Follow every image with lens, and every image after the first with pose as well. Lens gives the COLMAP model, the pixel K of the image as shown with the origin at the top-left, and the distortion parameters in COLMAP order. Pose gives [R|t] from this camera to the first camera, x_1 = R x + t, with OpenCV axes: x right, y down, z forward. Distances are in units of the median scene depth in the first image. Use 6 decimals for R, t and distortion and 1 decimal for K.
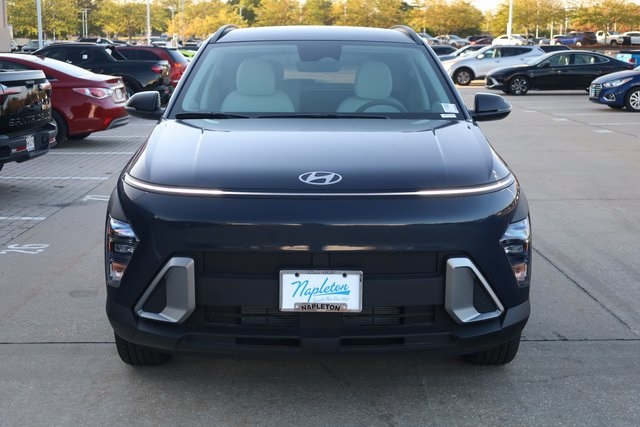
lens RADIAL K [[941.1, 0, 320.0], [0, 941.1, 213.5], [0, 0, 1]] dist [0.013602, 0.156611]
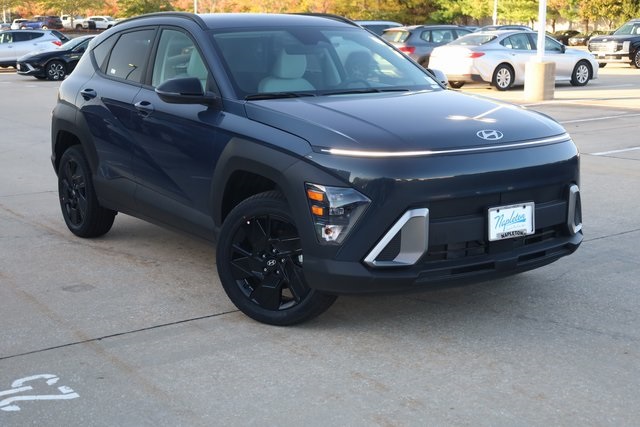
lens RADIAL K [[941.1, 0, 320.0], [0, 941.1, 213.5], [0, 0, 1]] dist [0.013602, 0.156611]
pose [[0.844761, -0.116293, 0.522356, -0.715677], [0.107904, 0.993069, 0.046585, -0.013173], [-0.524153, 0.017012, 0.851454, 0.034247]]
